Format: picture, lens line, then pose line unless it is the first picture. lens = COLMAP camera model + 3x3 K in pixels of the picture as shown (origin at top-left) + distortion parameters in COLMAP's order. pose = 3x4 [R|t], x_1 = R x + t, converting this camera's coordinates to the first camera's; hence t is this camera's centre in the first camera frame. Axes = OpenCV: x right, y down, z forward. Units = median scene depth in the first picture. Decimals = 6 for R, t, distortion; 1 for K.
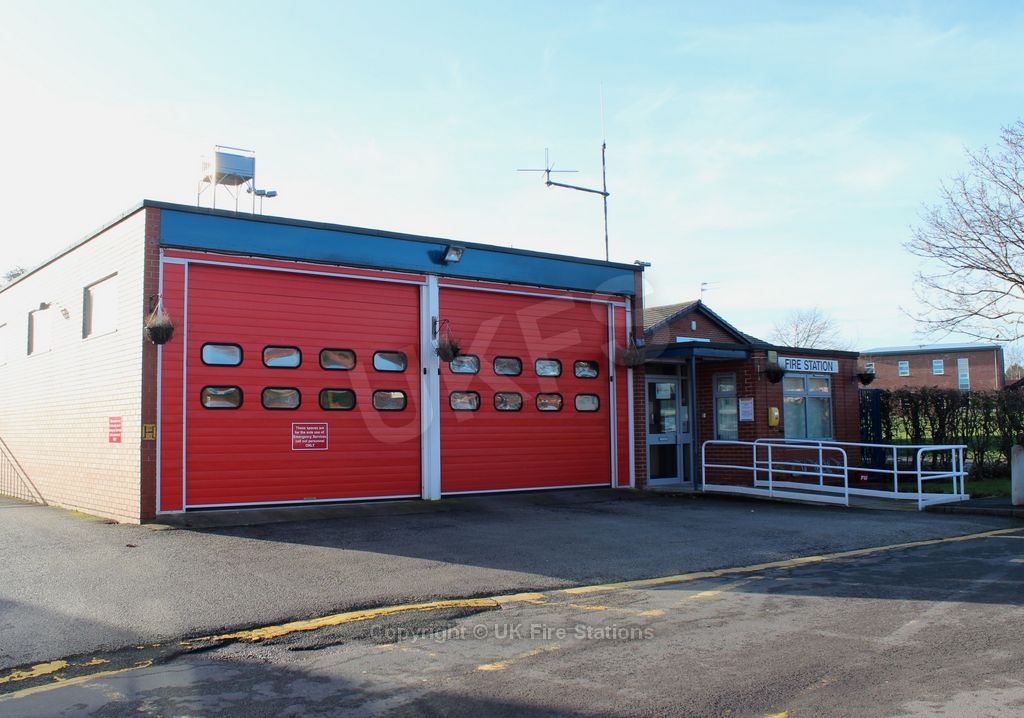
lens RADIAL K [[994.5, 0, 456.6], [0, 994.5, 345.5], [0, 0, 1]] dist [-0.157245, 0.122402]
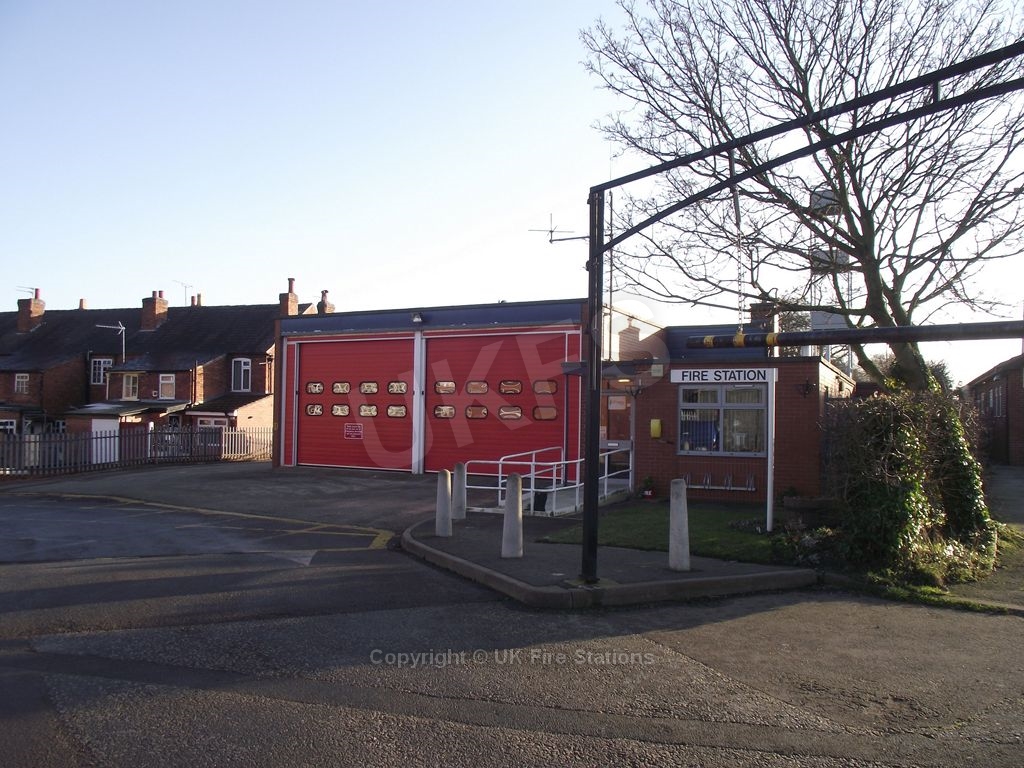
lens RADIAL K [[847.0, 0, 512.0], [0, 847.0, 384.0], [0, 0, 1]] dist [-0.131643, 0.007186]
pose [[0.419739, -0.018963, -0.907447, 1.250191], [0.062046, 0.998042, 0.007843, 0.011020], [0.905522, -0.059595, 0.420094, 0.568405]]
